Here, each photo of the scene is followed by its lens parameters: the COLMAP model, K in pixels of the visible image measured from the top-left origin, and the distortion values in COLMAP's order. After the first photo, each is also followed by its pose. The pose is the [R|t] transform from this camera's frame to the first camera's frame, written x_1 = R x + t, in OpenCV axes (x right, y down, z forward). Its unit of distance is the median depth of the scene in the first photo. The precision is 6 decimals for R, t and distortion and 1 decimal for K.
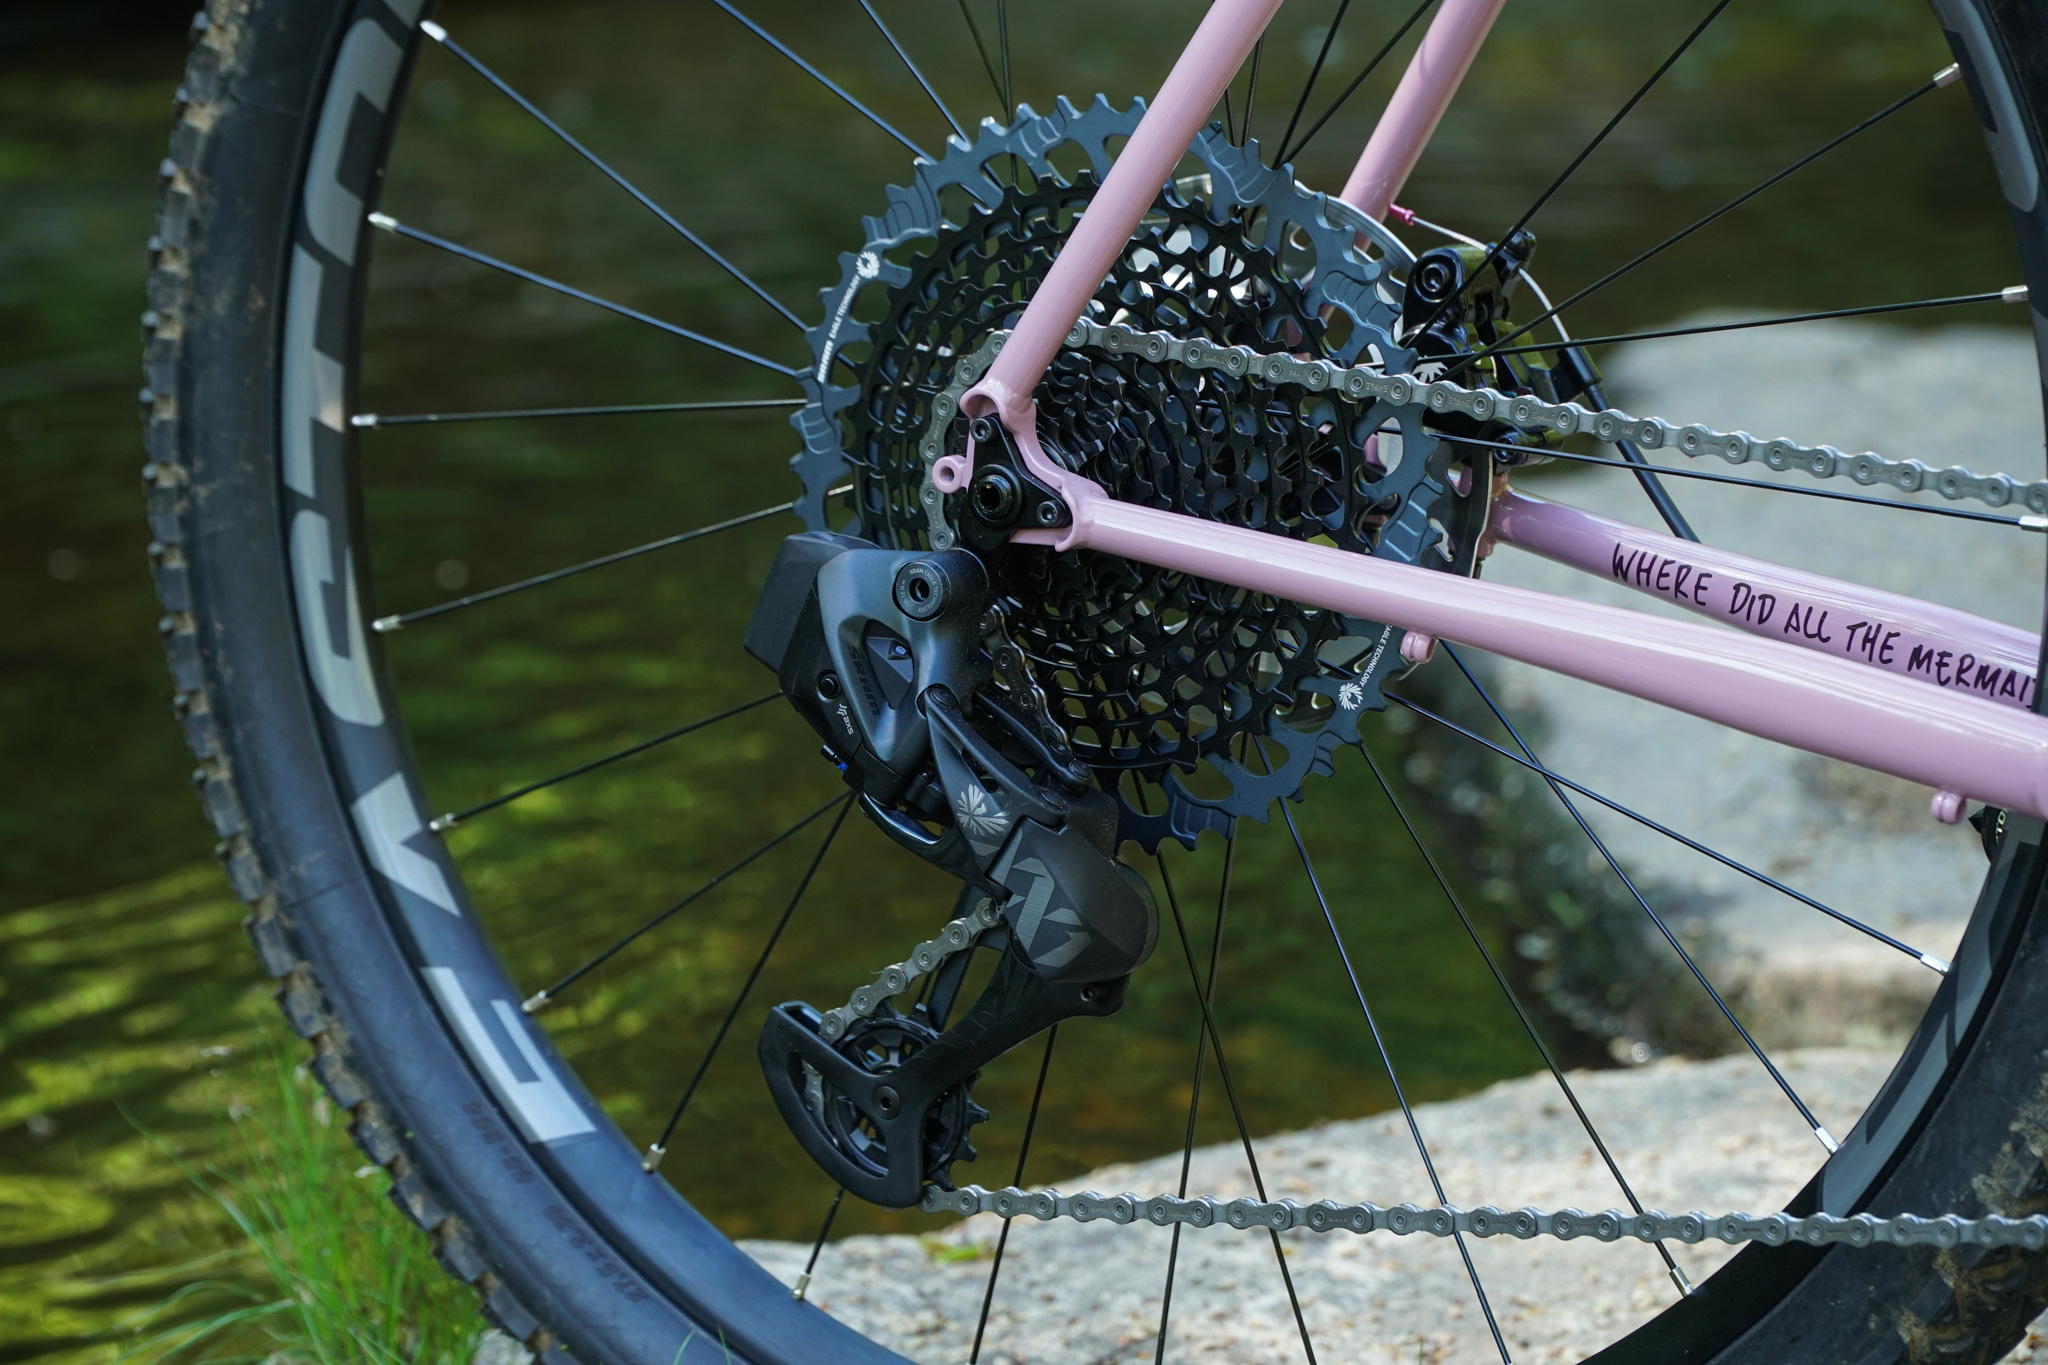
lens RADIAL K [[7408.3, 0, 1026.1], [0, 7408.3, 682.2], [0, 0, 1]] dist [-0.664147, 0.000000]
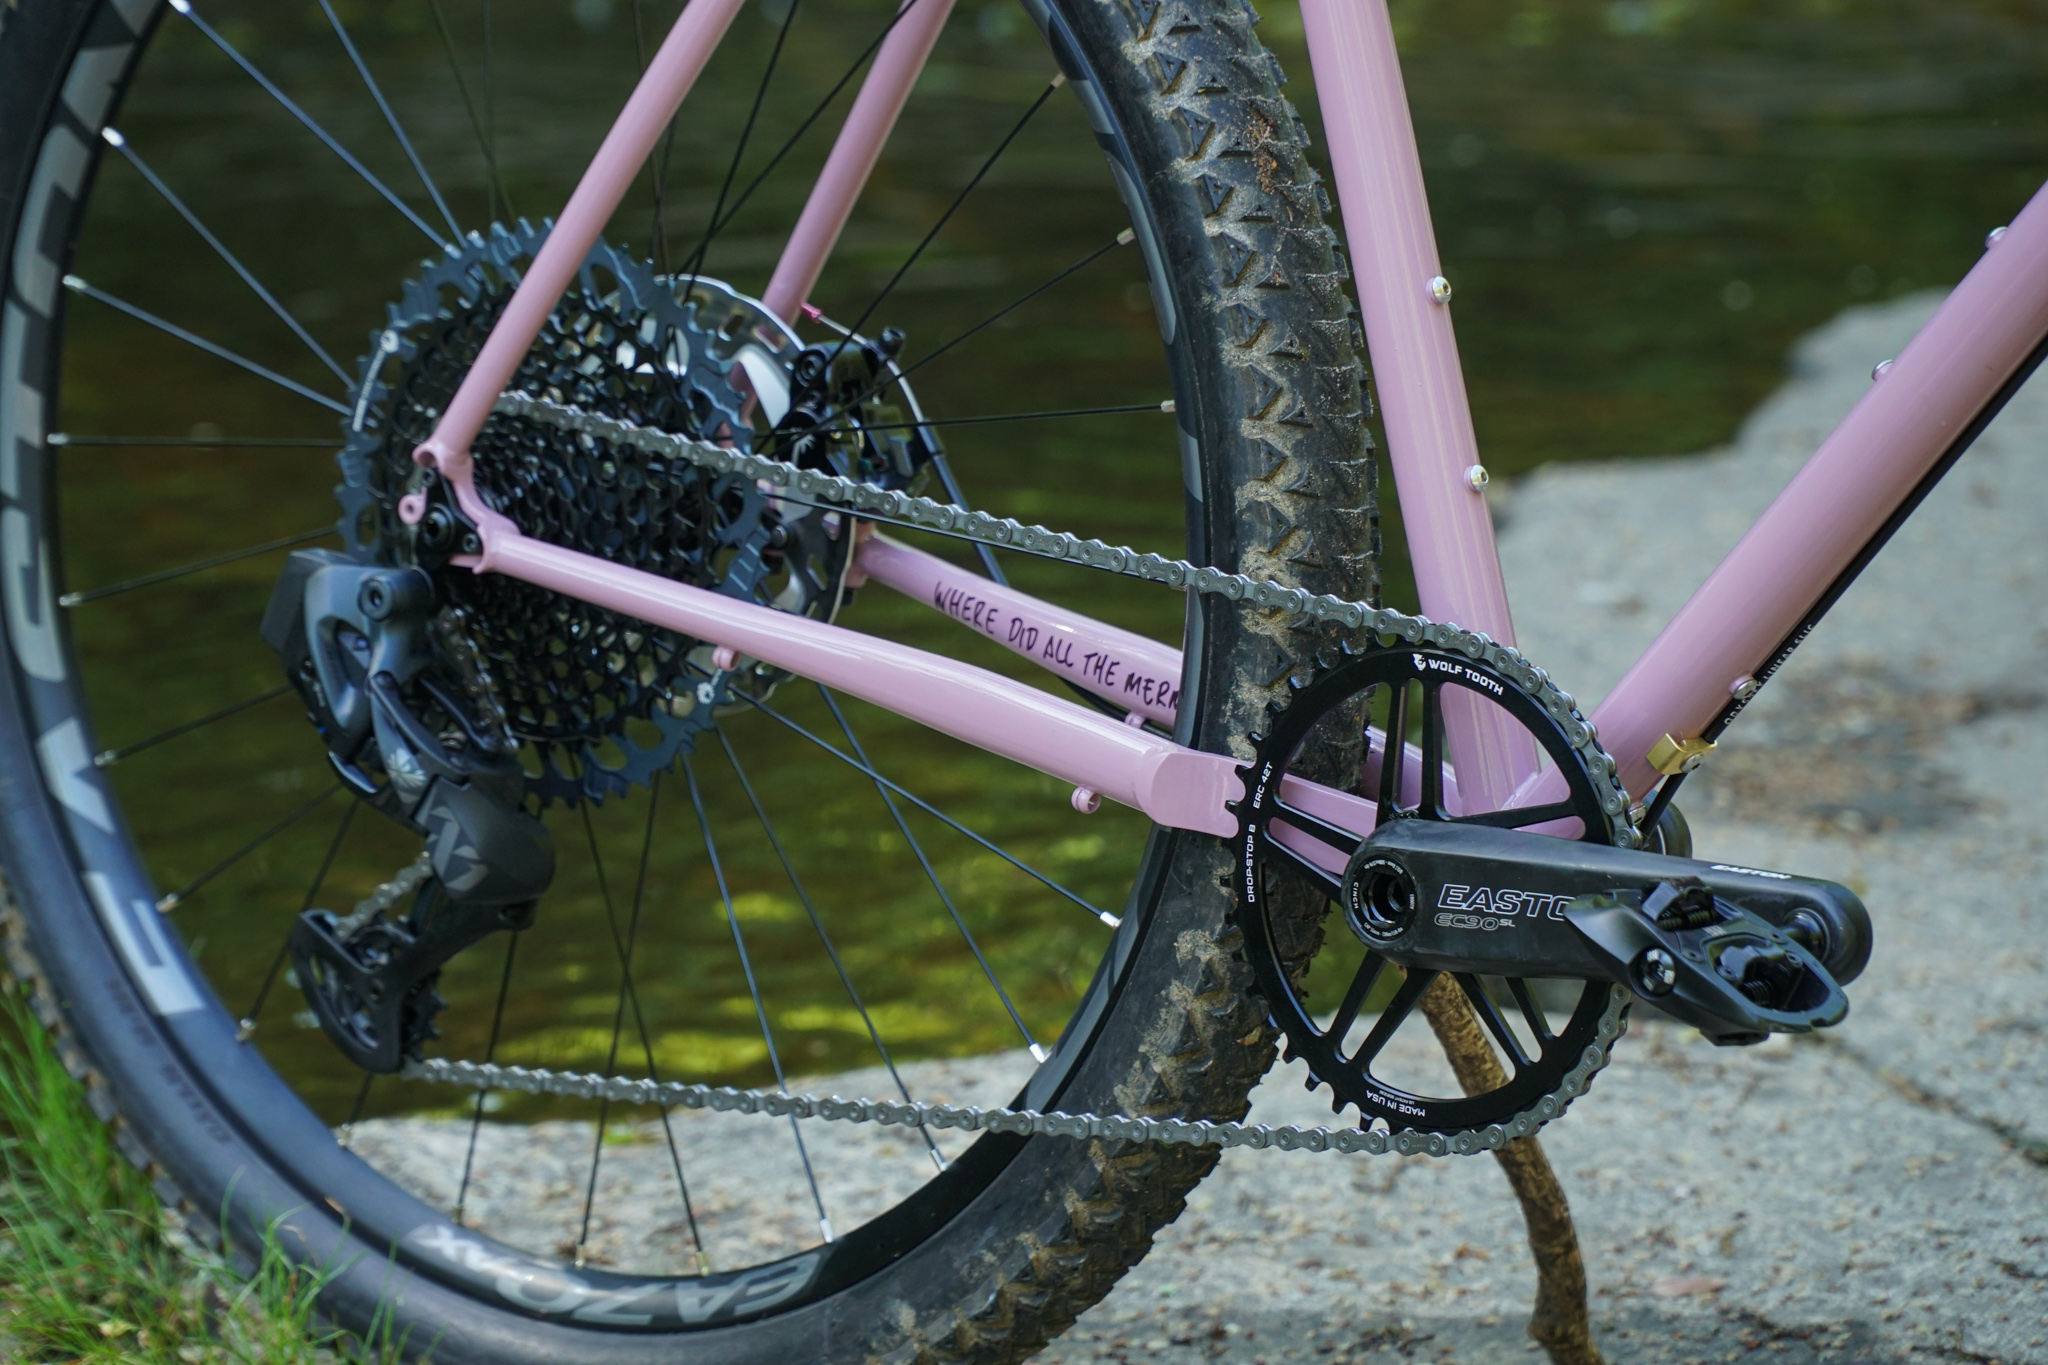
lens RADIAL K [[9227.0, 0, 1023.6], [0, 9227.0, 690.2], [0, 0, 1]] dist [-1.095476, 0.000000]
pose [[0.992106, 0.042489, -0.117982, 0.285076], [-0.041117, 0.999056, 0.014038, -0.023175], [0.118467, -0.009076, 0.992916, -0.584560]]
